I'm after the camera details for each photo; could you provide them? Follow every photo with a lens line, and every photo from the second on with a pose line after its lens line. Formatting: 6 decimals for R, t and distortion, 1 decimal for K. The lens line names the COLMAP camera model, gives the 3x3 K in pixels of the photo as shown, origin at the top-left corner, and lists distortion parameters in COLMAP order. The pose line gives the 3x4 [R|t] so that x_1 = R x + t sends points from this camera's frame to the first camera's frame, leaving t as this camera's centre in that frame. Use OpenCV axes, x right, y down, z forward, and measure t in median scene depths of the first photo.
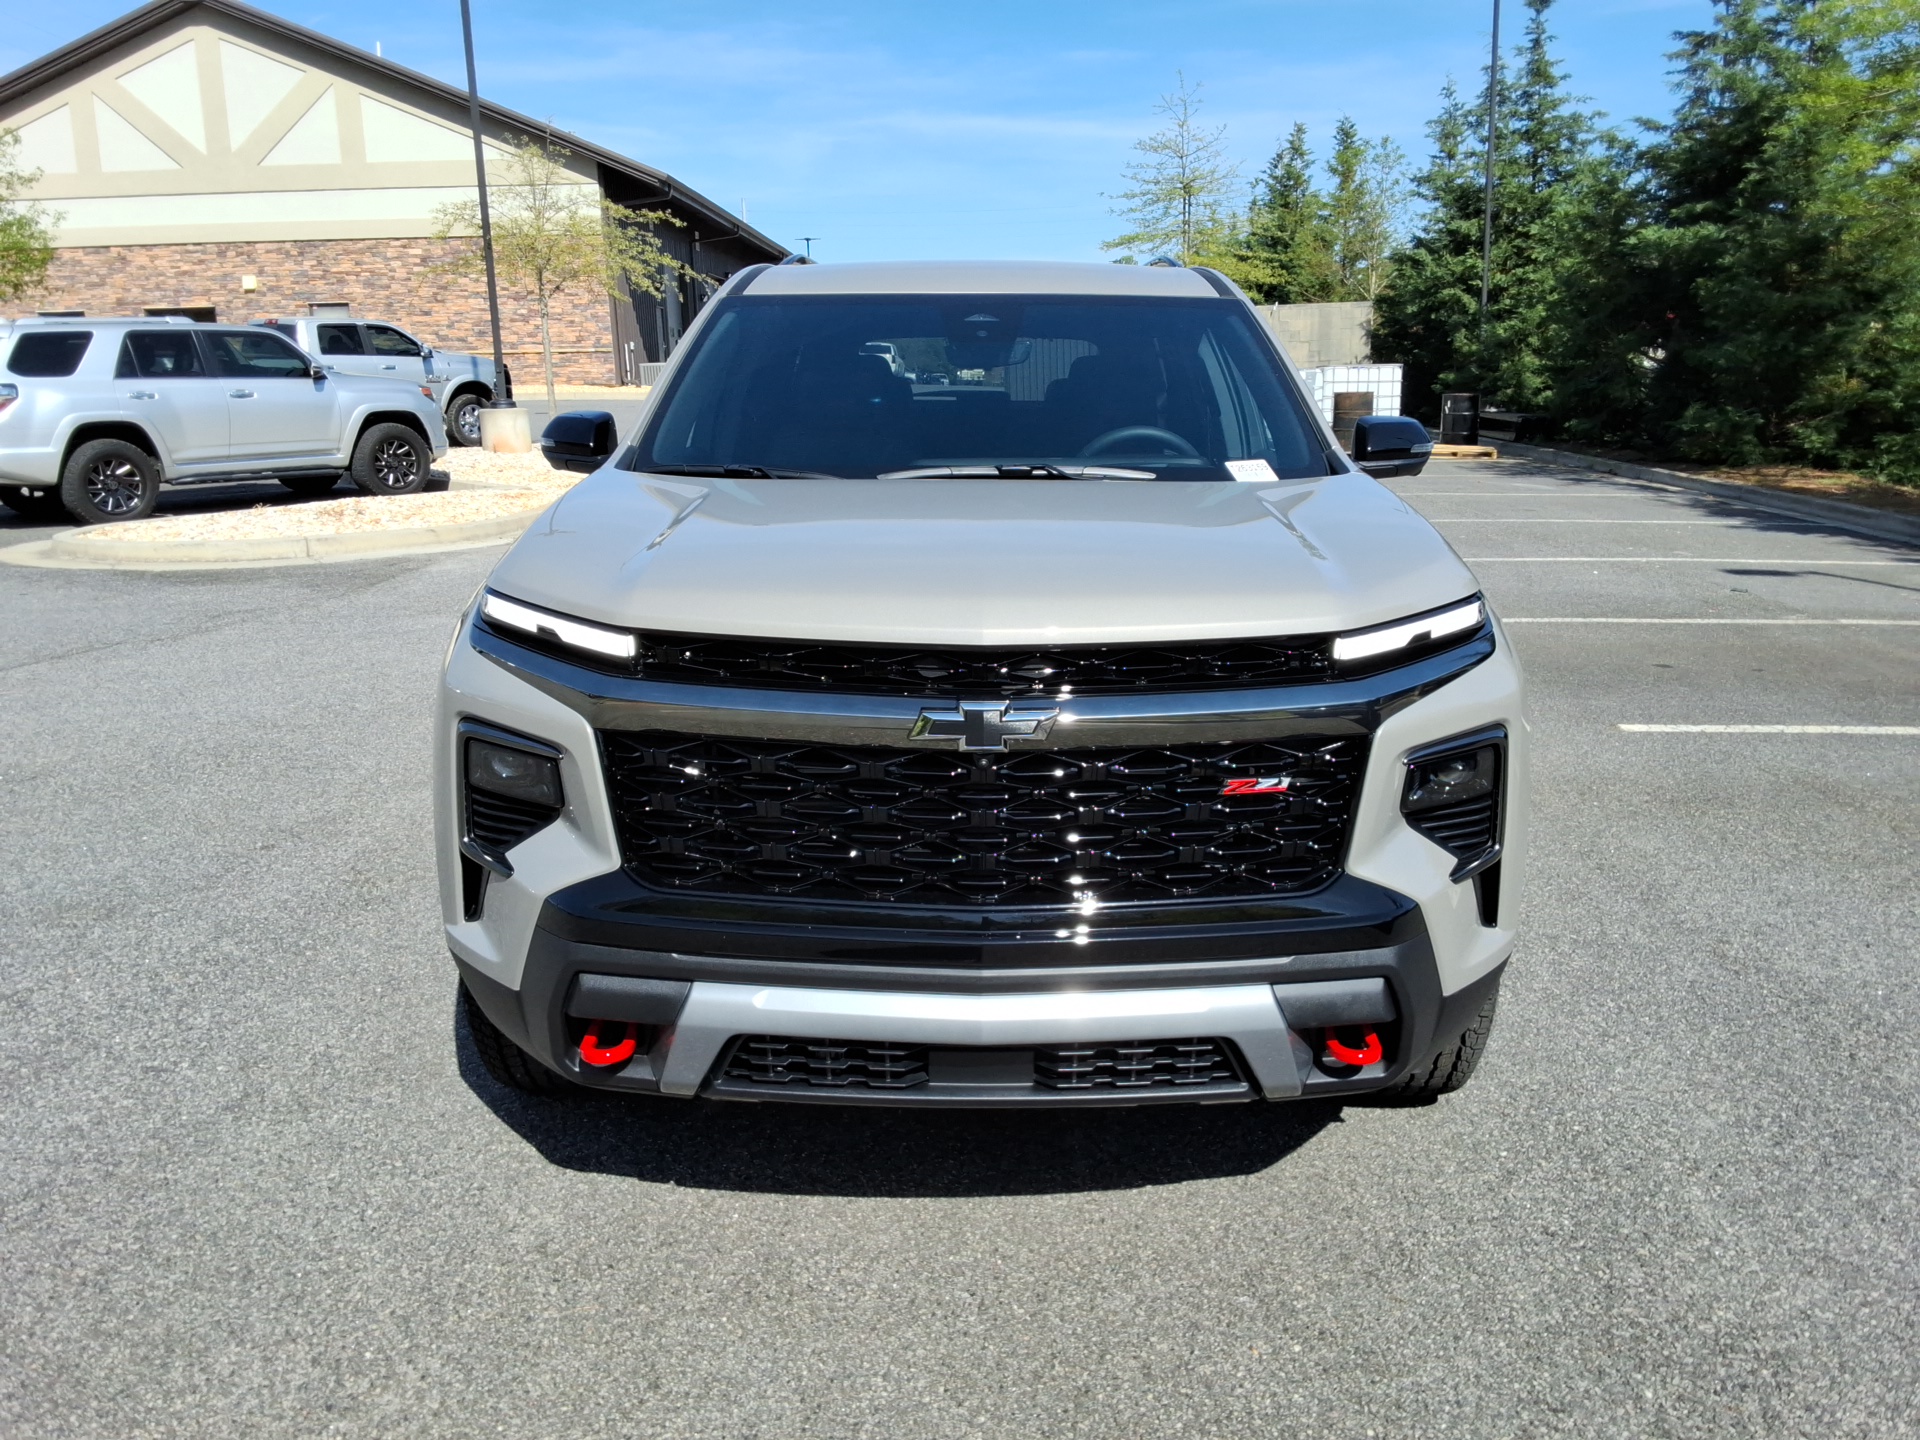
lens RADIAL K [[1575.3, 0, 977.4], [0, 1575.3, 712.5], [0, 0, 1]] dist [0.090324, -0.150068]
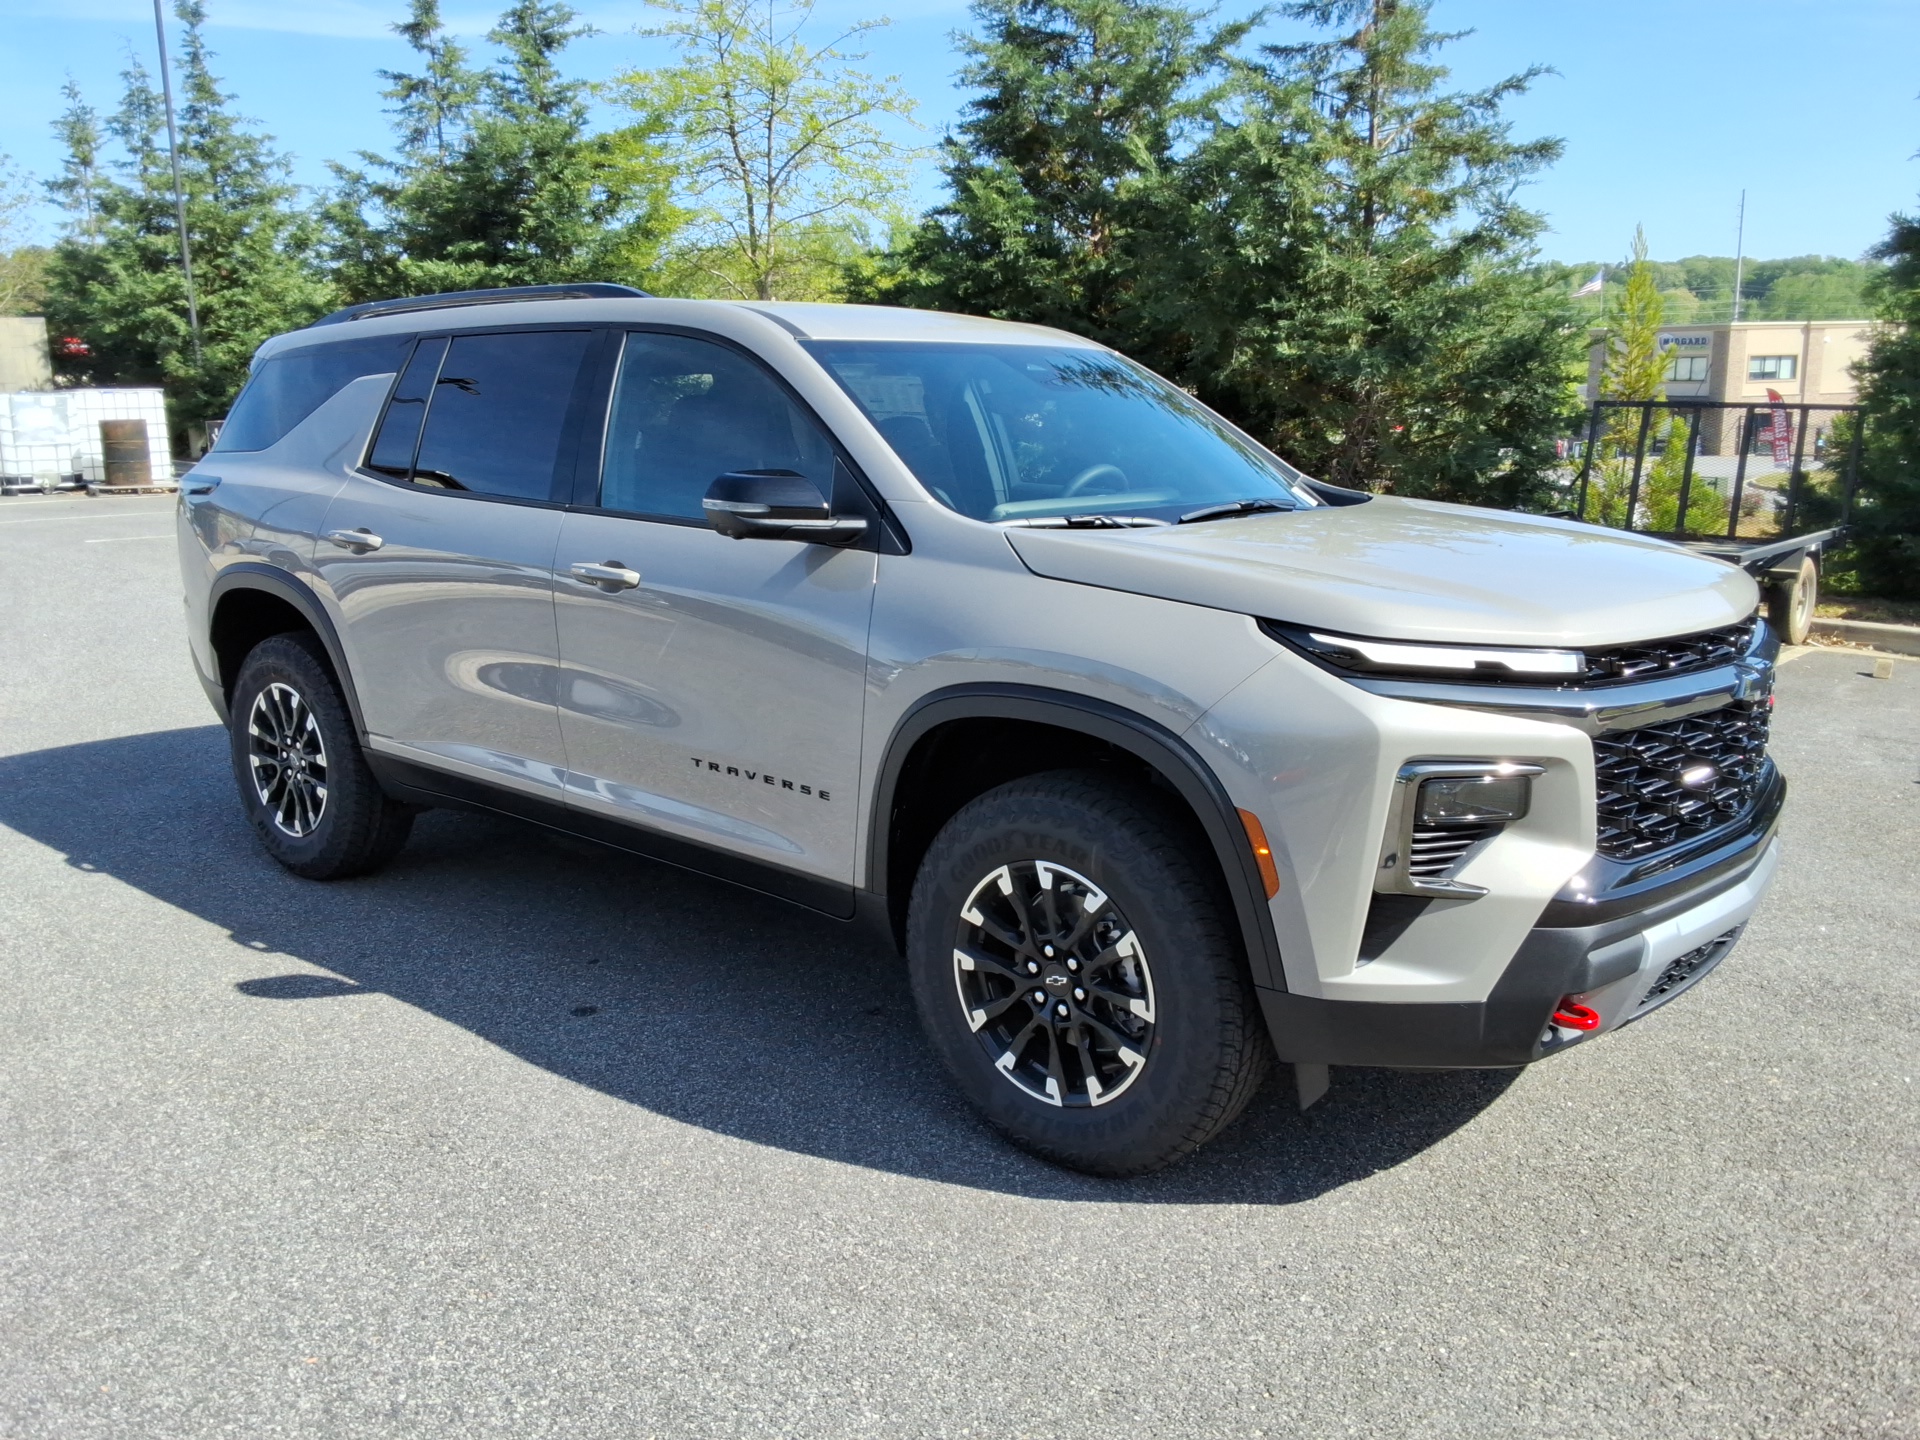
lens RADIAL K [[1575.3, 0, 977.4], [0, 1575.3, 712.5], [0, 0, 1]] dist [0.090324, -0.150068]
pose [[0.634505, -0.150468, 0.758131, -0.137312], [0.160829, 0.985101, 0.060913, -0.014704], [-0.756001, 0.083280, 0.649251, 0.057707]]
